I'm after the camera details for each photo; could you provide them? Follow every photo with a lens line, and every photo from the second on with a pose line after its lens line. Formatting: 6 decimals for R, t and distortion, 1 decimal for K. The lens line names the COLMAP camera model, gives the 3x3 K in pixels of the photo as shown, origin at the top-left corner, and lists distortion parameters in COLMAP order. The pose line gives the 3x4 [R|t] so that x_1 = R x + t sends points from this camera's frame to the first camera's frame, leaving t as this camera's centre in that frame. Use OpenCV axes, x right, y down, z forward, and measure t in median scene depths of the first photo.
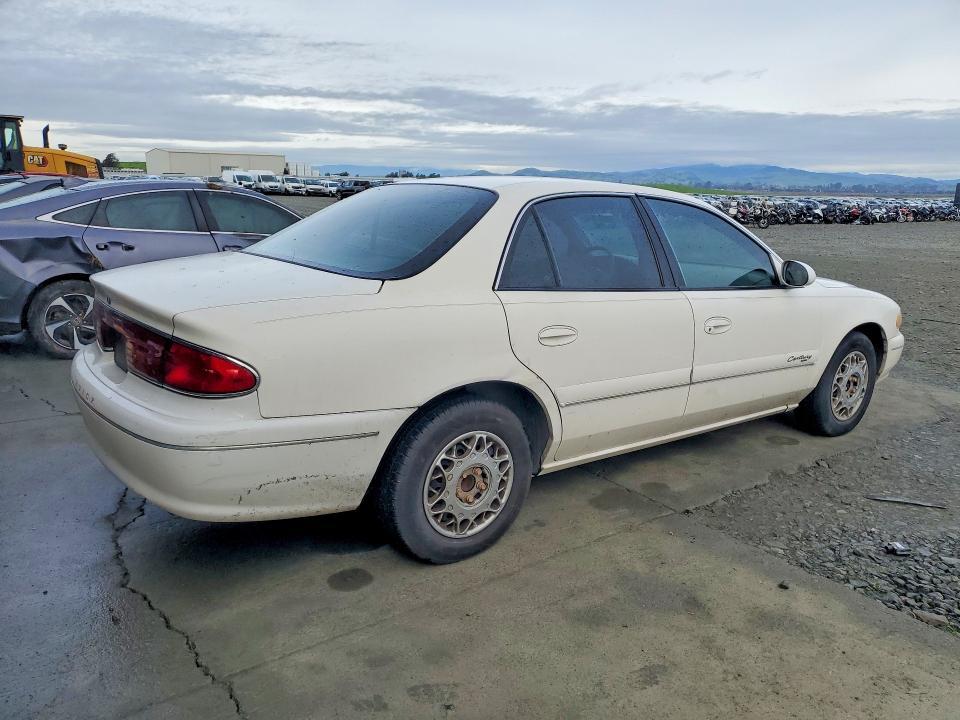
lens RADIAL K [[755.3, 0, 480.0], [0, 755.3, 360.0], [0, 0, 1]] dist [-0.001434, -0.009675]
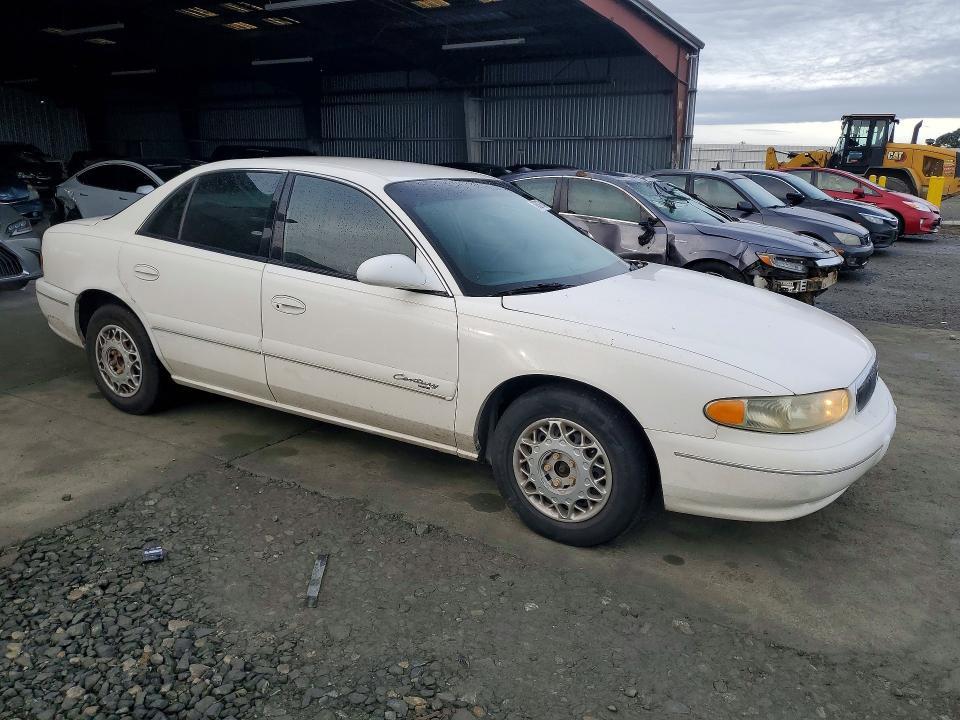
lens RADIAL K [[755.3, 0, 480.0], [0, 755.3, 360.0], [0, 0, 1]] dist [-0.001434, -0.009675]
pose [[0.377370, 0.219135, -0.899762, 1.288987], [-0.217995, 0.965317, 0.143671, -0.169250], [0.900039, 0.141927, 0.412052, 0.823412]]
